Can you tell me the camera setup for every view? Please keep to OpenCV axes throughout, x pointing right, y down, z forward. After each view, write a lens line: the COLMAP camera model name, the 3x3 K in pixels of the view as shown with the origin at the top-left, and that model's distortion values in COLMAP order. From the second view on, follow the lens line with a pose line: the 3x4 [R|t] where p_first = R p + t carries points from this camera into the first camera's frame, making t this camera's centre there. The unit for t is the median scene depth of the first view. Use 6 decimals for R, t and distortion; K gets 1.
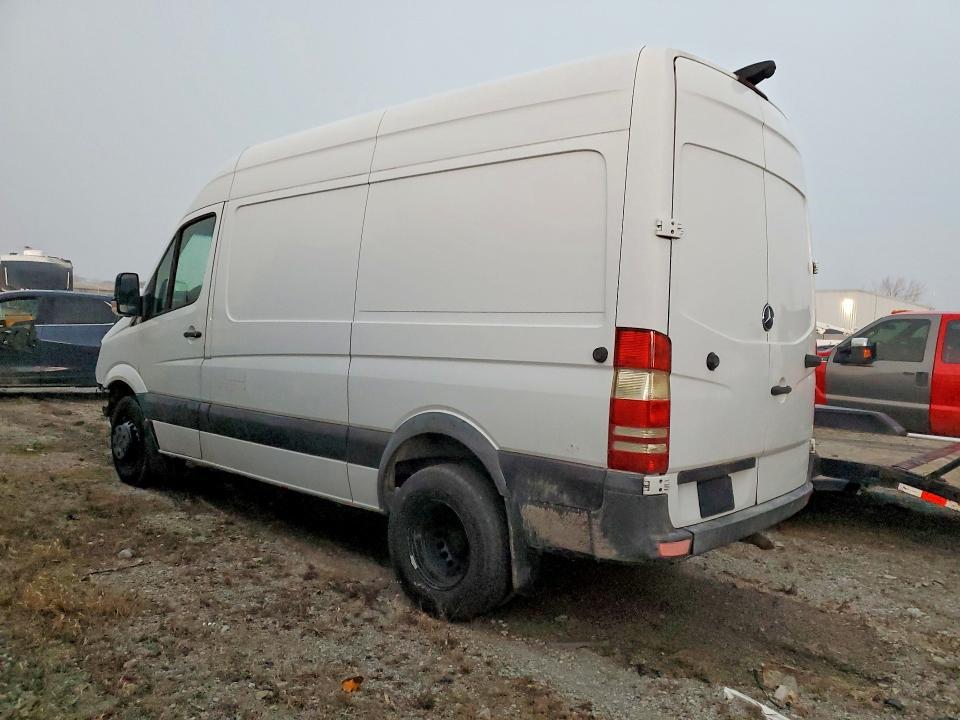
lens RADIAL K [[711.4, 0, 483.5], [0, 711.4, 355.2], [0, 0, 1]] dist [0.037171, -0.007413]
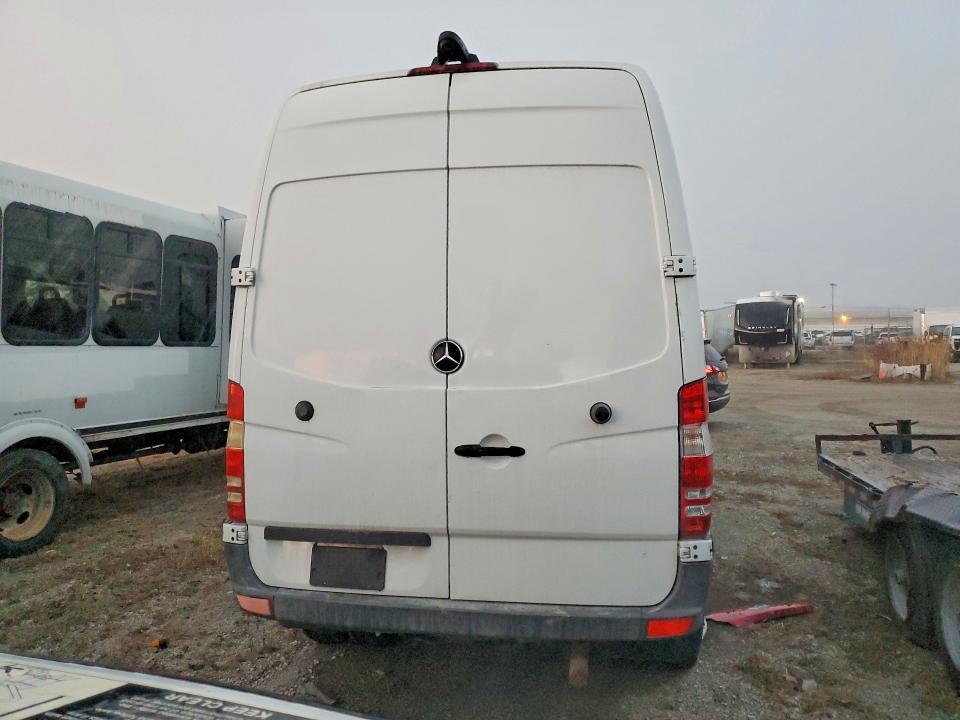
lens RADIAL K [[711.4, 0, 483.5], [0, 711.4, 355.2], [0, 0, 1]] dist [0.037171, -0.007413]
pose [[0.552589, -0.037102, -0.832628, 1.185641], [0.000479, 0.999023, -0.044199, -0.021964], [0.833454, 0.024025, 0.552067, 0.674665]]
